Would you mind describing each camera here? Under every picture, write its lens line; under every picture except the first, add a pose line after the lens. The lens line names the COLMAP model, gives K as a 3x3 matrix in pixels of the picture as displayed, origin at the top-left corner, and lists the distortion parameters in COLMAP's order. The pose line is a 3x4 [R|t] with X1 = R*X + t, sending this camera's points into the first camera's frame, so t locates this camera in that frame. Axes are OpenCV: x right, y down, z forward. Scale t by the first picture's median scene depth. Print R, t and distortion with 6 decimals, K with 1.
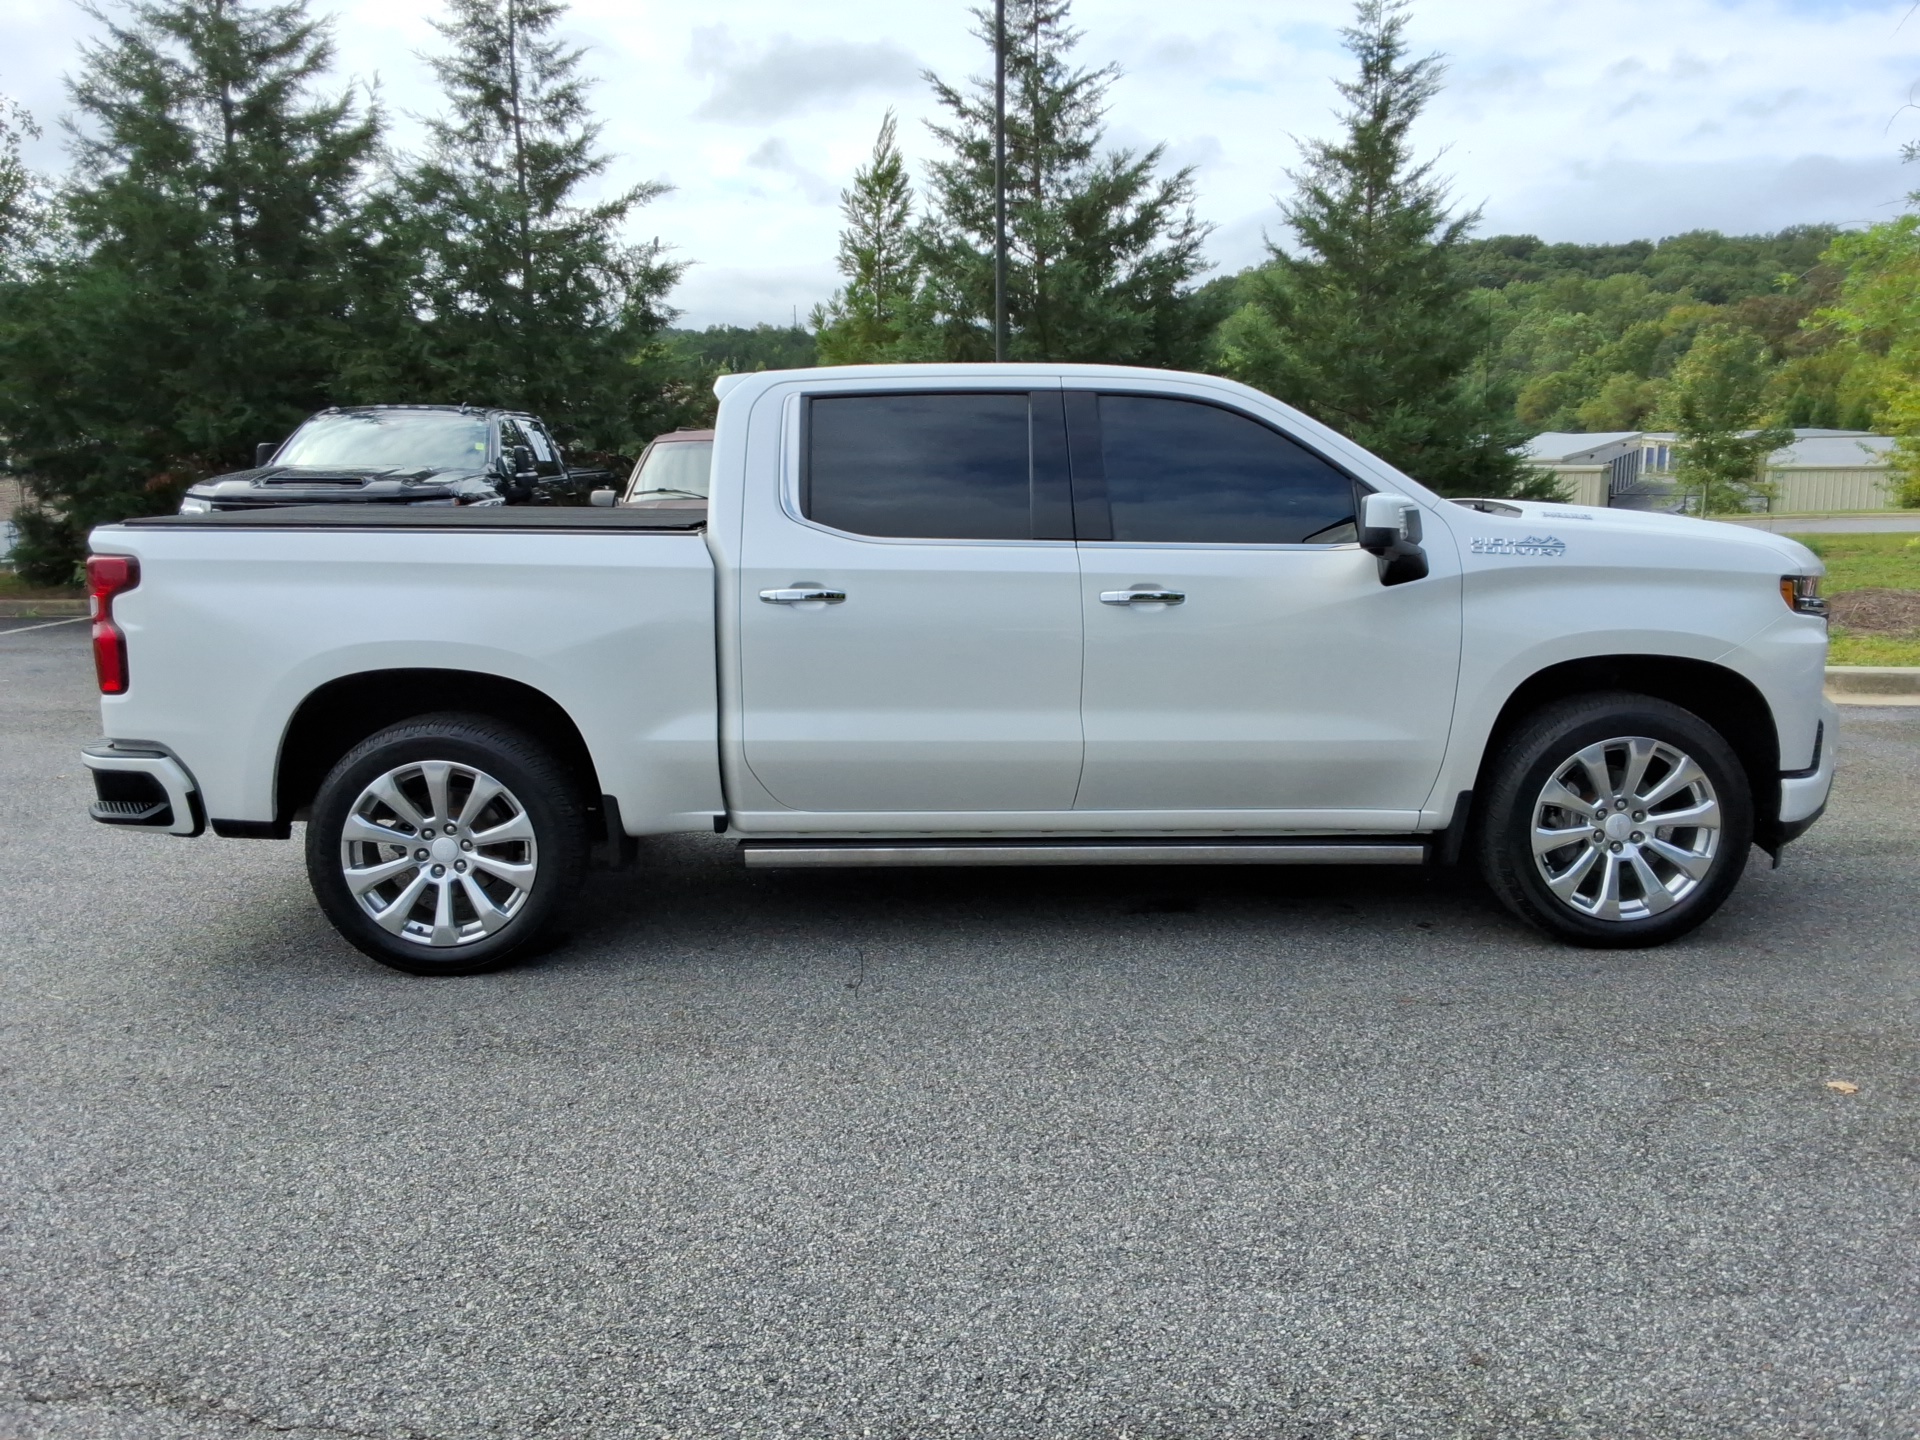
lens RADIAL K [[1548.4, 0, 964.8], [0, 1548.4, 707.4], [0, 0, 1]] dist [0.112314, -0.176532]
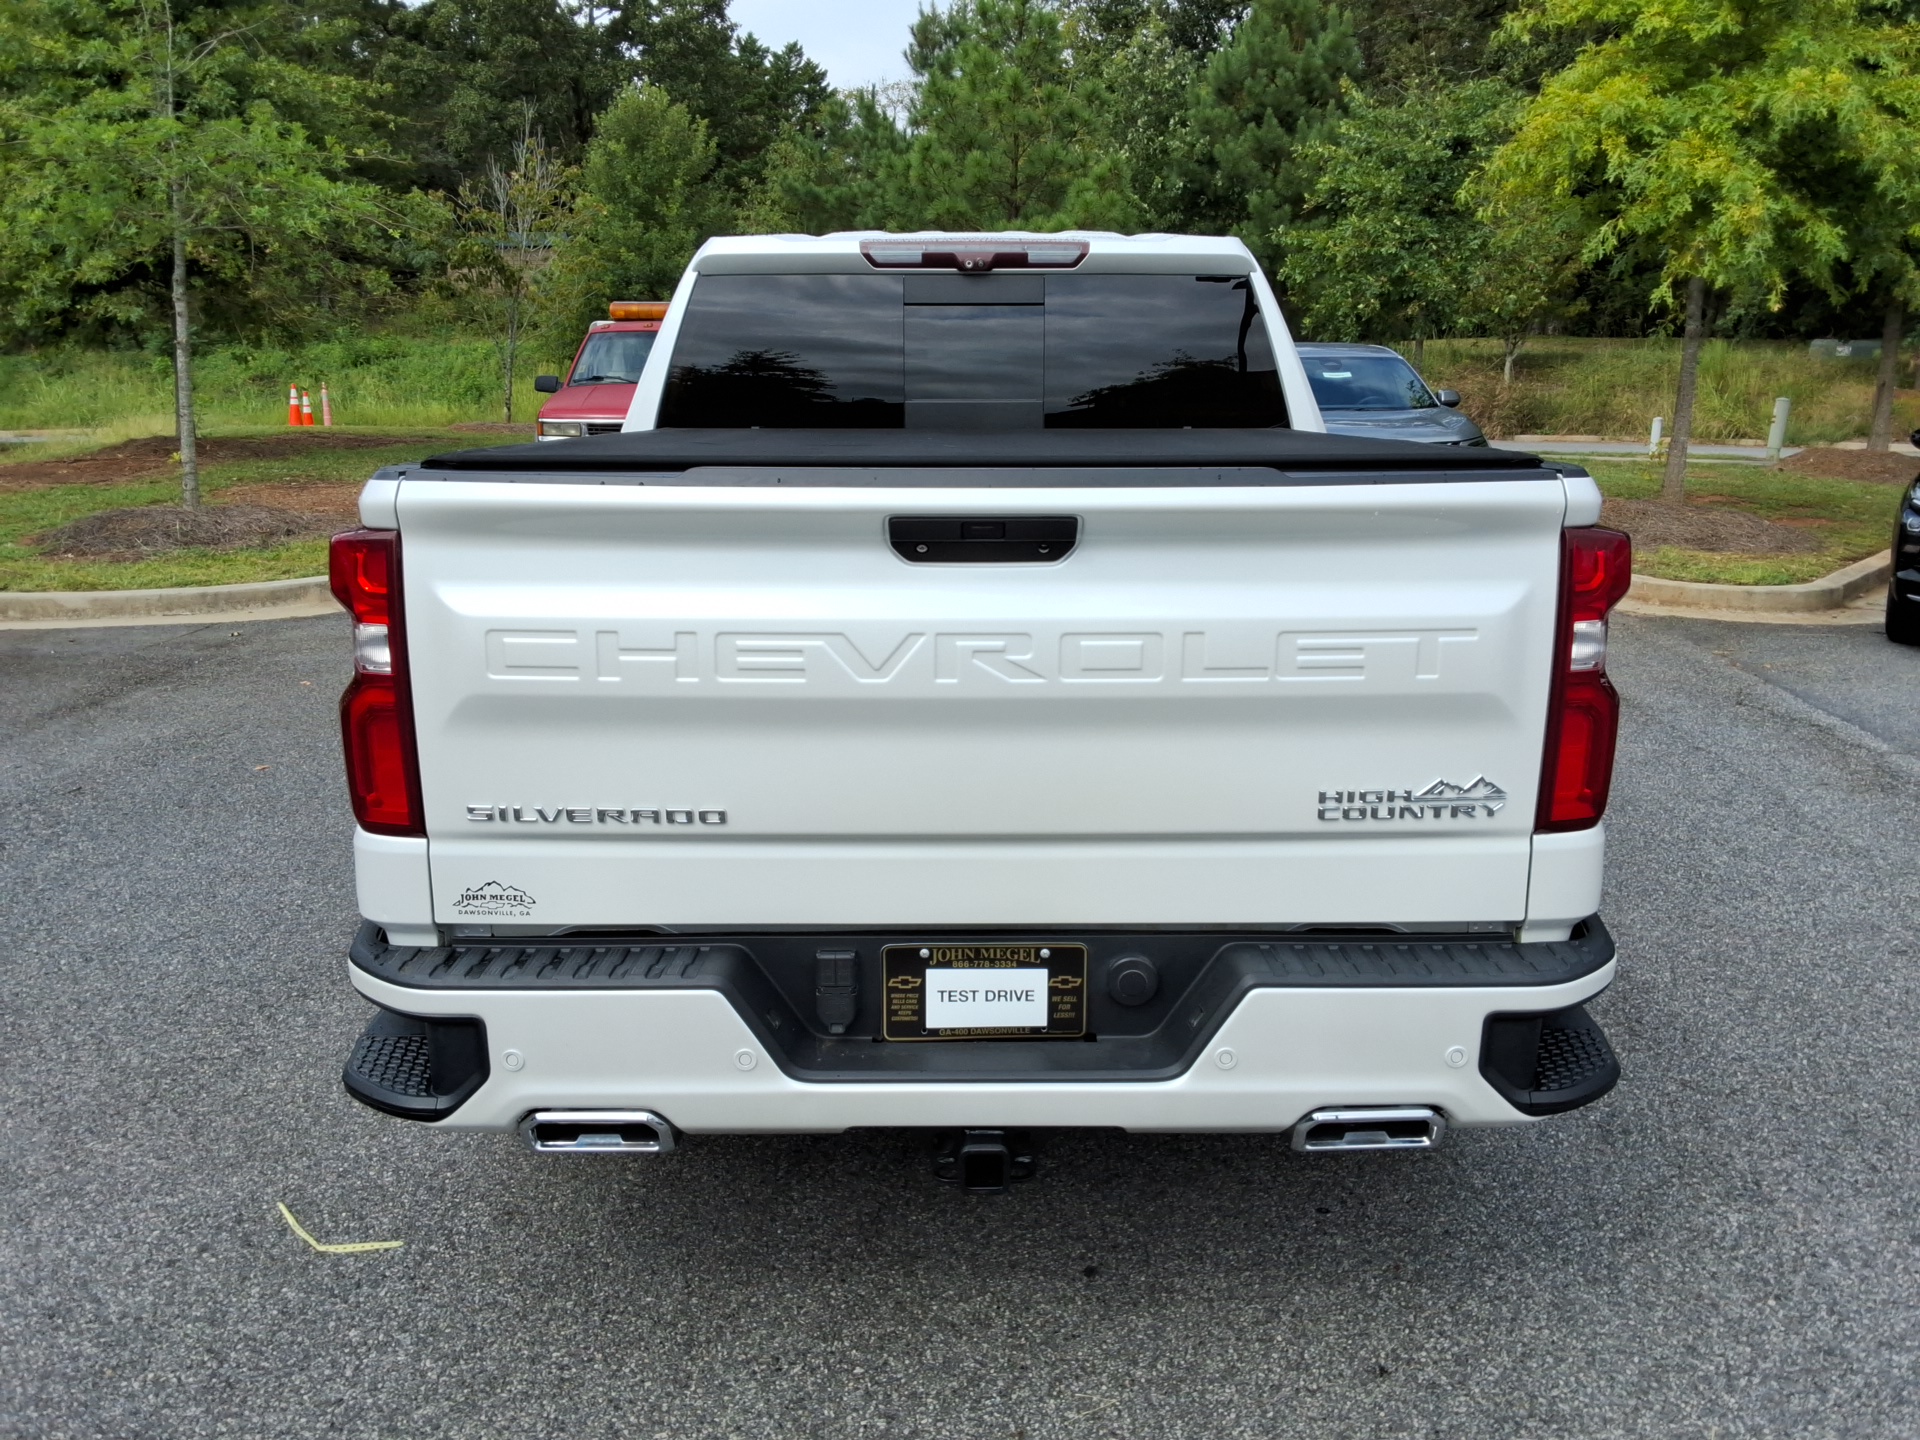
lens RADIAL K [[1548.4, 0, 972.8], [0, 1548.4, 699.4], [0, 0, 1]] dist [0.112314, -0.176532]
pose [[0.008433, -0.195050, 0.980757, -0.987857], [0.155781, 0.969074, 0.191387, -0.160502], [-0.987756, 0.151169, 0.038557, 1.146169]]
